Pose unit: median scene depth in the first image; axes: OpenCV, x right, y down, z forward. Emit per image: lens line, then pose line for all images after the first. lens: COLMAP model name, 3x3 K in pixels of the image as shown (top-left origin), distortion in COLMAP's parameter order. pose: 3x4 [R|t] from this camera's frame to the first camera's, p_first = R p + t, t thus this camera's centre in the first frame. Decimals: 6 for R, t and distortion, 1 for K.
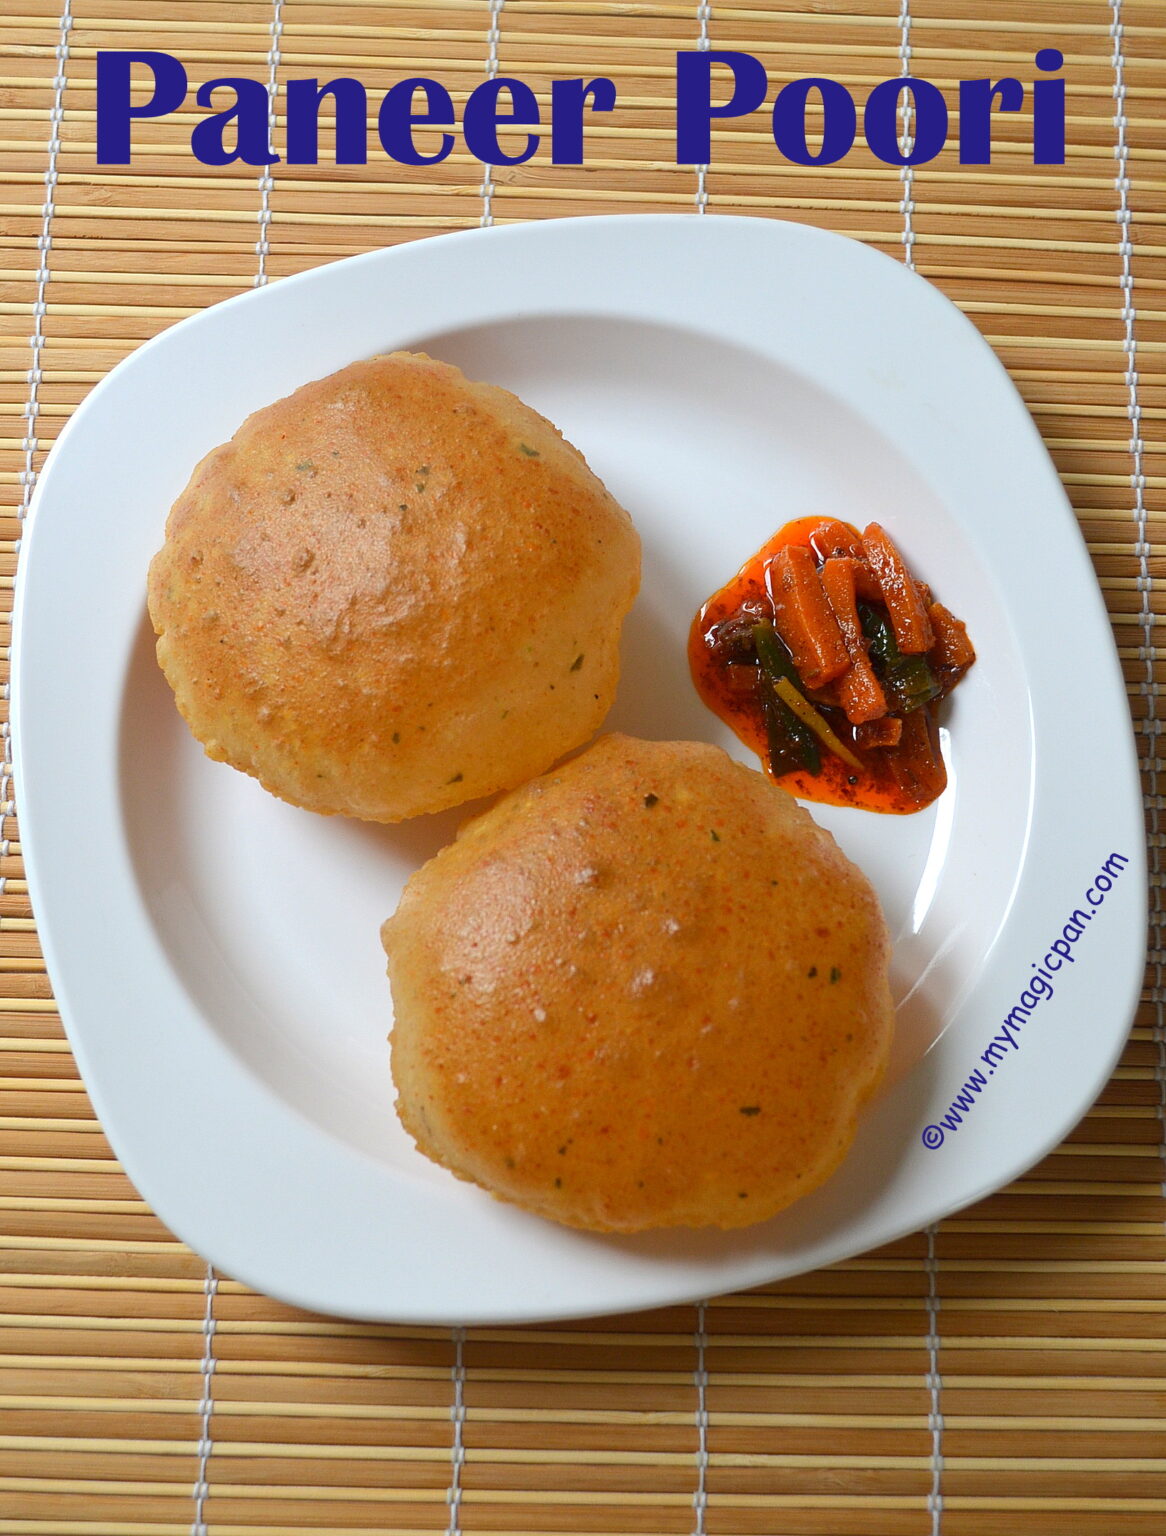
lens RADIAL K [[2065.0, 0, 573.8], [0, 2065.0, 764.2], [0, 0, 1]] dist [-0.098754, 0.000000]
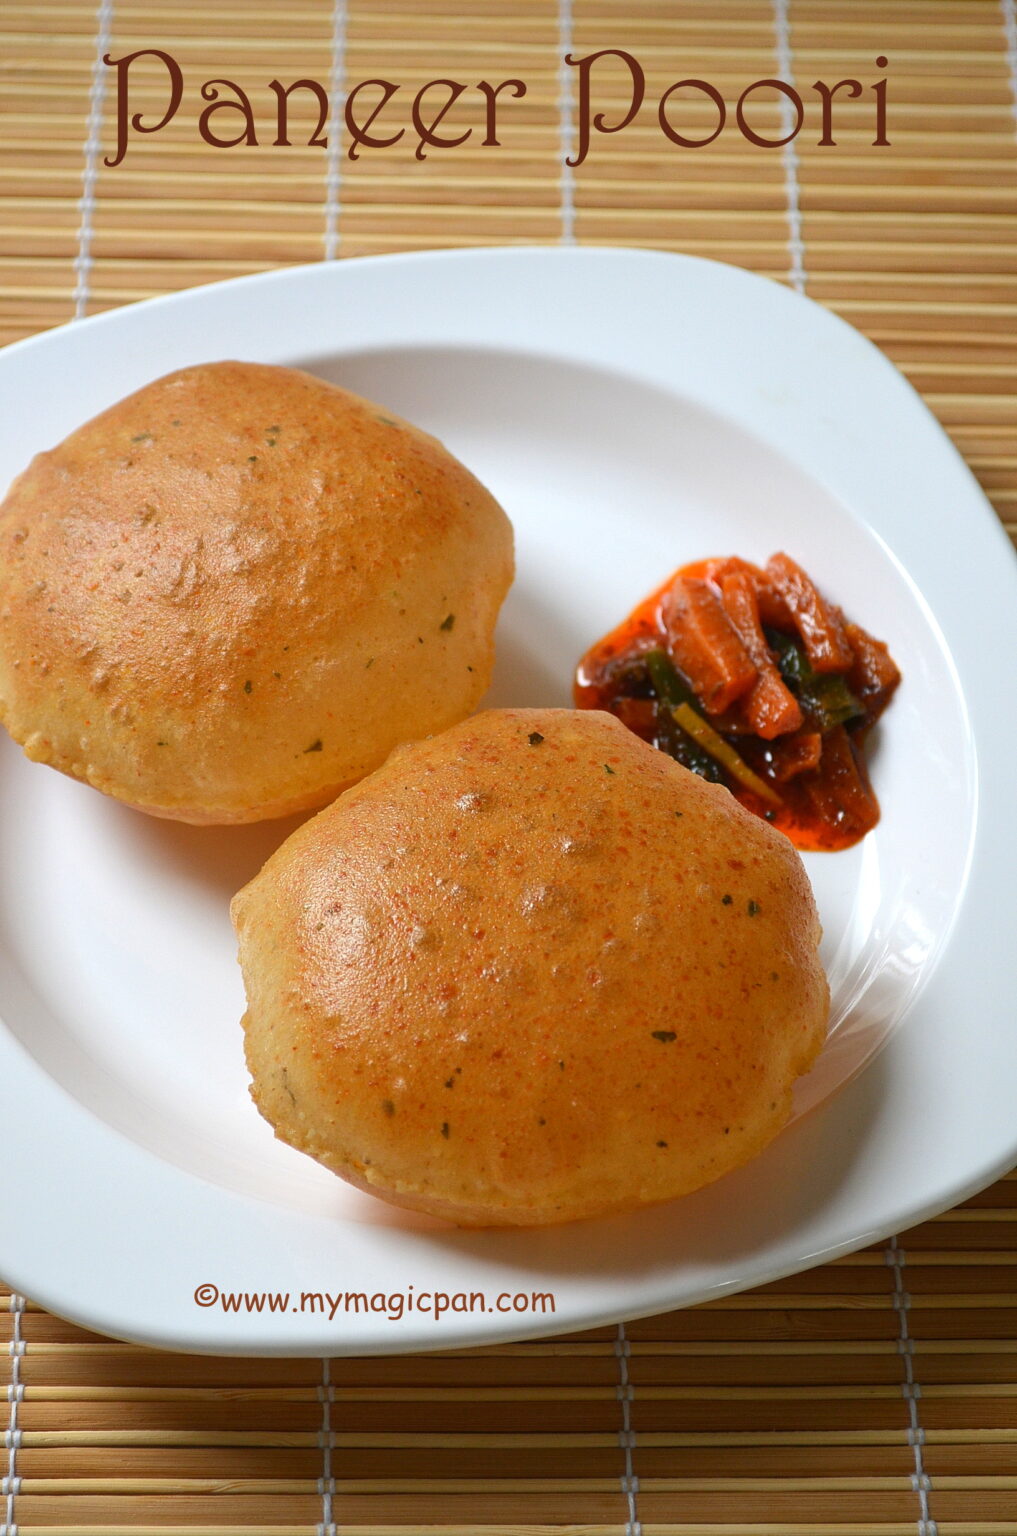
lens RADIAL K [[3259.3, 0, 515.4], [0, 3259.3, 768.7], [0, 0, 1]] dist [-0.051198, 0.000000]
pose [[0.998904, -0.026941, 0.038282, -0.024944], [0.038886, 0.932857, -0.358143, 0.519969], [-0.026063, 0.359239, 0.932882, -0.301185]]
